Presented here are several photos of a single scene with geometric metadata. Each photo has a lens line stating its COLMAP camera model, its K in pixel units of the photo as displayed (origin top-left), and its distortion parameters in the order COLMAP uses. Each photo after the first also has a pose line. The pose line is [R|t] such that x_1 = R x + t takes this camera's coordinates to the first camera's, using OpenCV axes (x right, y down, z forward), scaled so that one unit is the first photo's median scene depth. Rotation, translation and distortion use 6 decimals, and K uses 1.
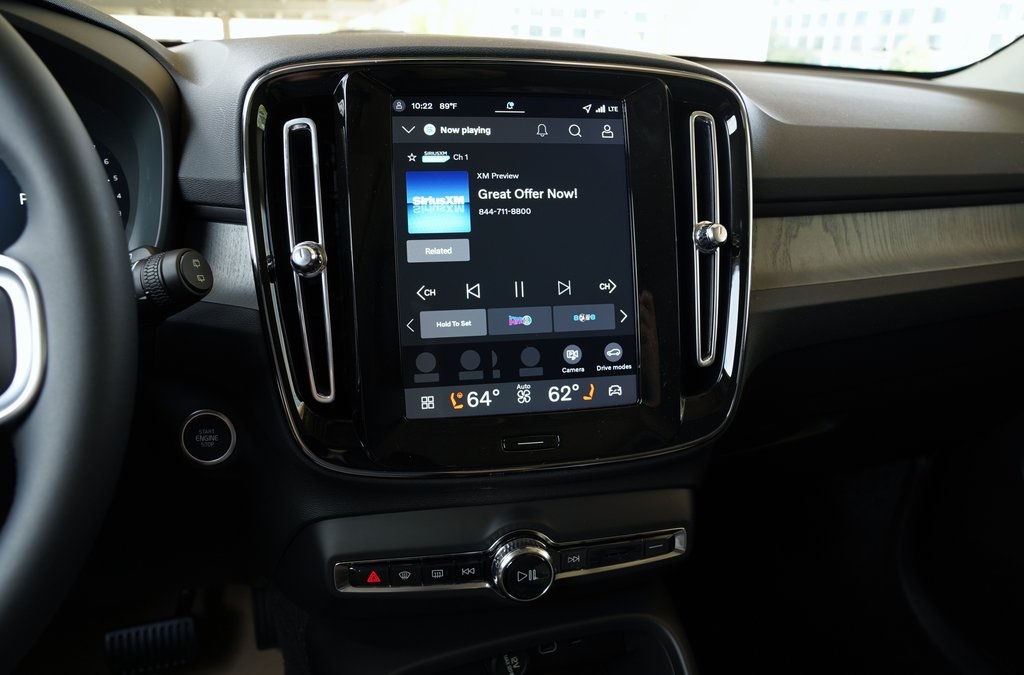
lens RADIAL K [[714.0, 0, 516.6], [0, 714.0, 334.9], [0, 0, 1]] dist [-0.121077, 0.064180]
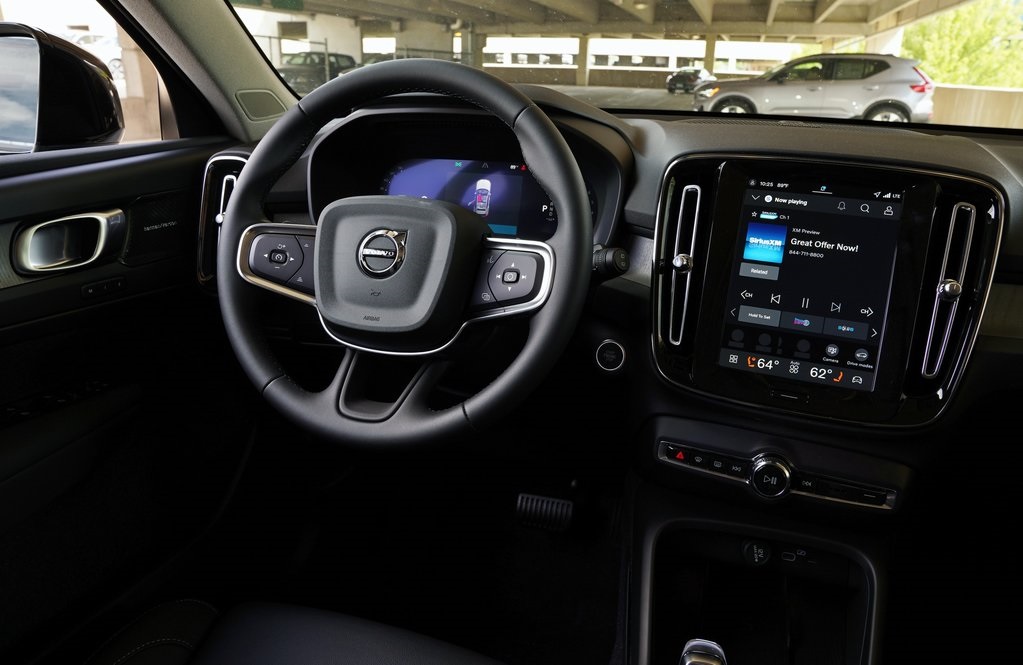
lens RADIAL K [[725.5, 0, 513.5], [0, 725.5, 331.4], [0, 0, 1]] dist [-0.111724, 0.040745]
pose [[0.811708, 0.188627, -0.552765, 0.366198], [-0.206910, 0.977904, 0.029865, 0.085630], [0.546185, 0.090131, 0.832802, -0.676998]]
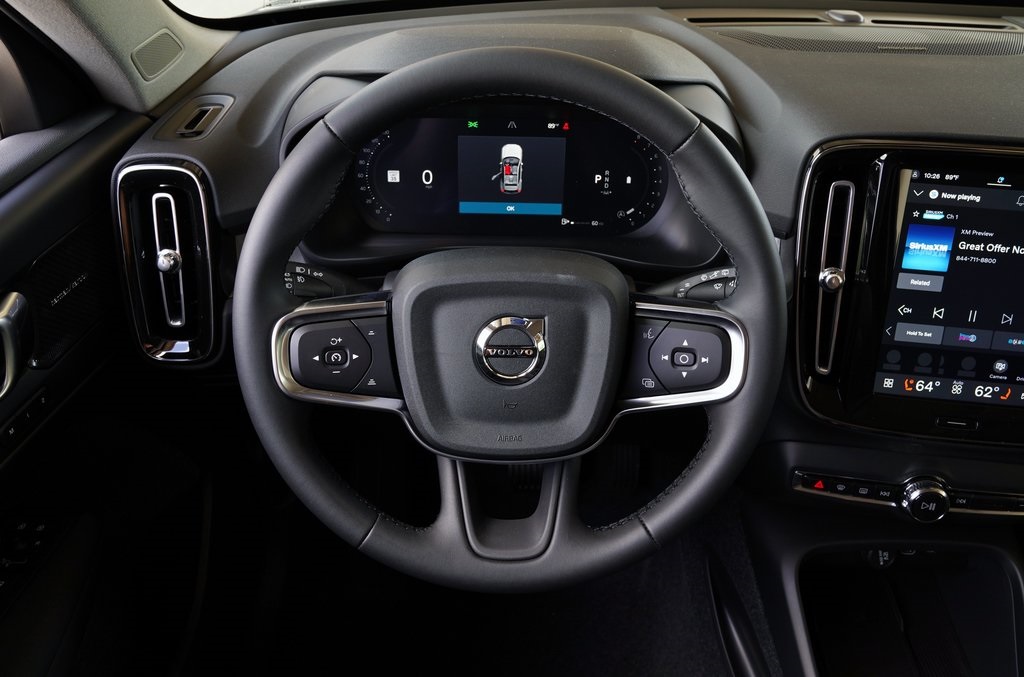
lens RADIAL K [[809.5, 0, 515.5], [0, 809.5, 339.5], [0, 0, 1]] dist [-0.065210, 0.062260]
pose [[0.946526, 0.182495, -0.266054, -0.417003], [-0.113983, 0.960620, 0.253410, -0.311875], [0.301823, -0.209533, 0.930053, -0.724918]]
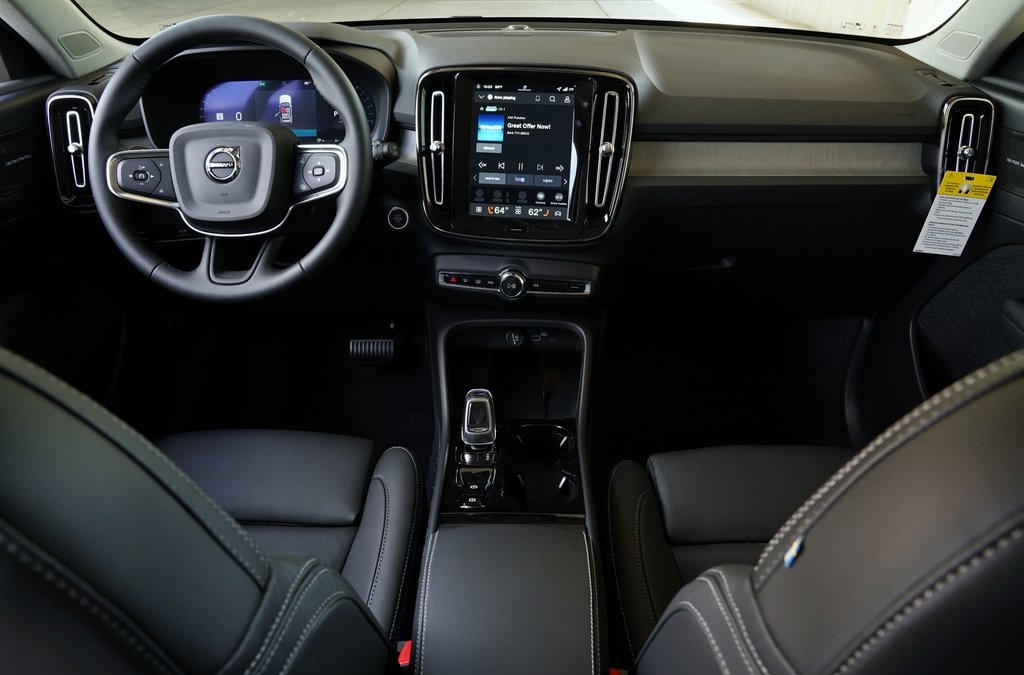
lens RADIAL K [[714.0, 0, 515.4], [0, 714.0, 336.2], [0, 0, 1]] dist [-0.121077, 0.064180]
pose [[0.943133, 0.146007, -0.298633, 0.778860], [-0.096971, 0.980144, 0.172959, 0.084083], [0.317957, -0.134164, 0.938565, -1.312686]]
